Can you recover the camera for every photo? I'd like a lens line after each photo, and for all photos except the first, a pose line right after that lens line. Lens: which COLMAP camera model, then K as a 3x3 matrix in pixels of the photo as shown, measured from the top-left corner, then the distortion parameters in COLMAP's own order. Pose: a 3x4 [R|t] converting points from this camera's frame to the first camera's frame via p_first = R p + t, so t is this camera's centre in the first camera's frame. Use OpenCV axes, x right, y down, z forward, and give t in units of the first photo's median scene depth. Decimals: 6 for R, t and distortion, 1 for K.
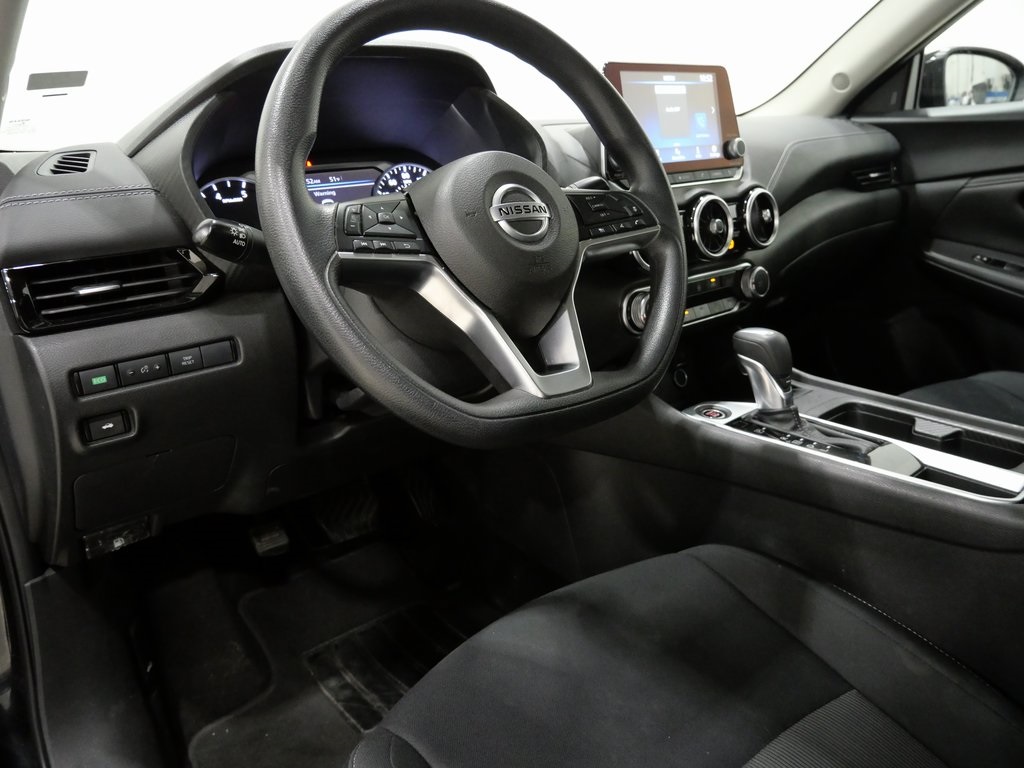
lens RADIAL K [[739.1, 0, 517.7], [0, 739.1, 378.5], [0, 0, 1]] dist [-0.035000, 0.000777]
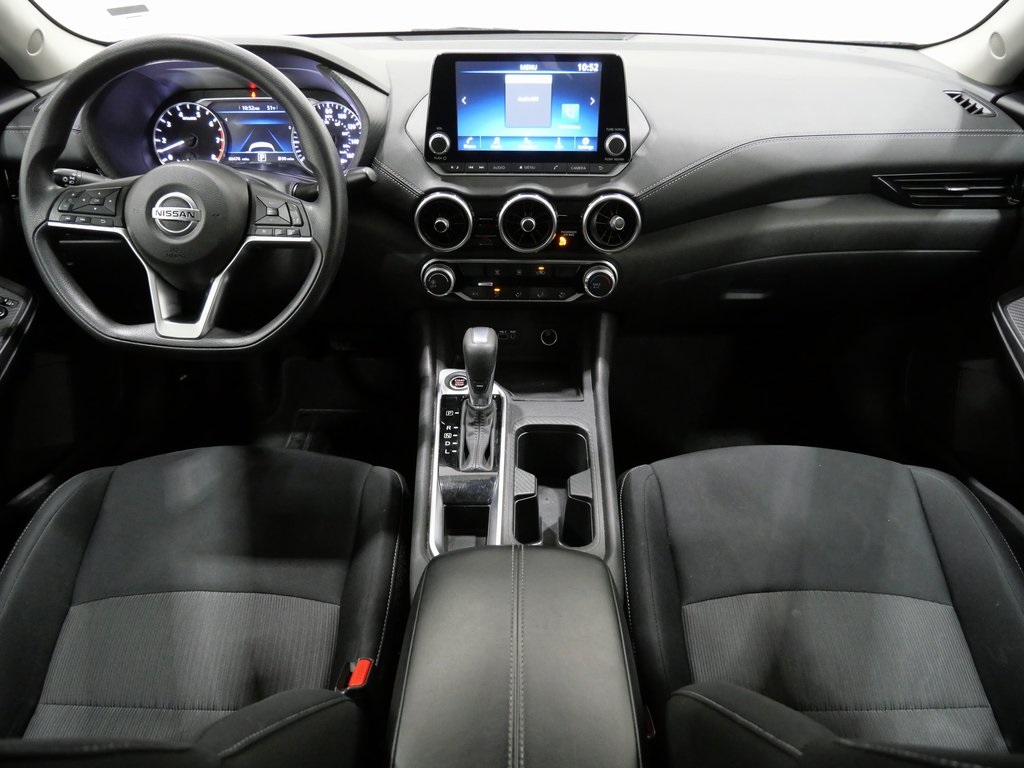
lens RADIAL K [[739.1, 0, 508.6], [0, 739.1, 378.0], [0, 0, 1]] dist [-0.035000, 0.000777]
pose [[0.769673, 0.413824, -0.486161, 0.895828], [-0.239634, 0.893064, 0.380803, -0.426798], [0.591759, -0.176593, 0.786534, 0.120482]]
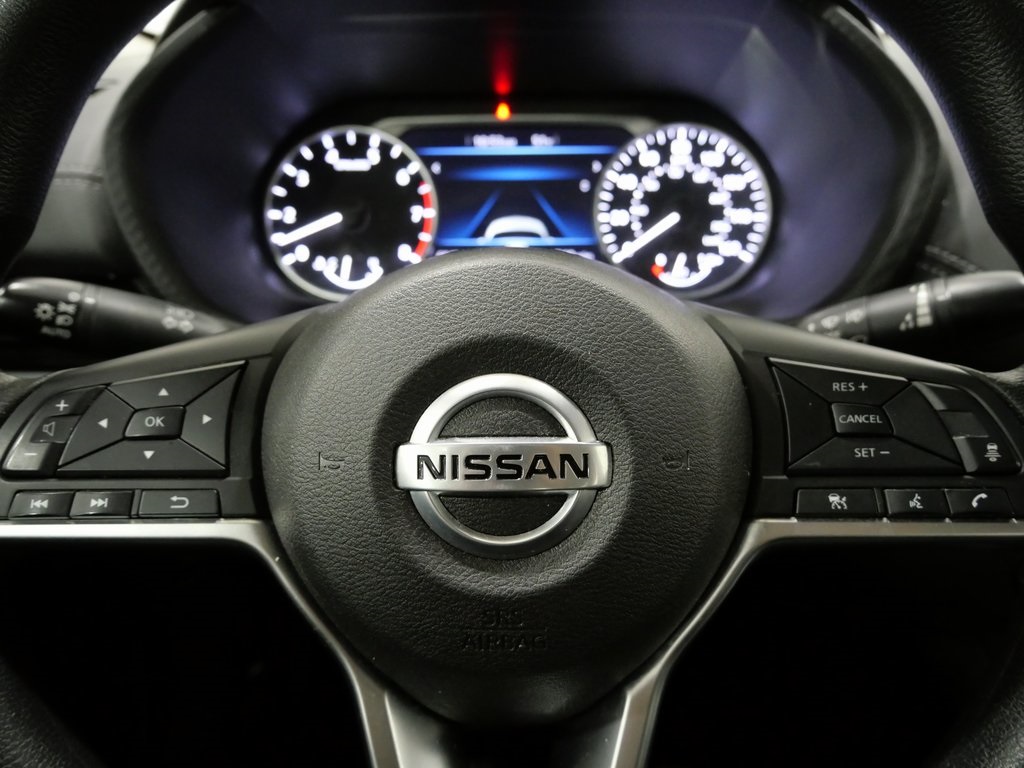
lens RADIAL K [[790.6, 0, 516.3], [0, 790.6, 377.7], [0, 0, 1]] dist [-0.079118, 0.015334]
pose [[0.767352, 0.326716, -0.551750, 0.127835], [-0.229474, 0.943393, 0.239482, -0.230660], [0.598759, -0.057154, 0.798887, 0.471780]]
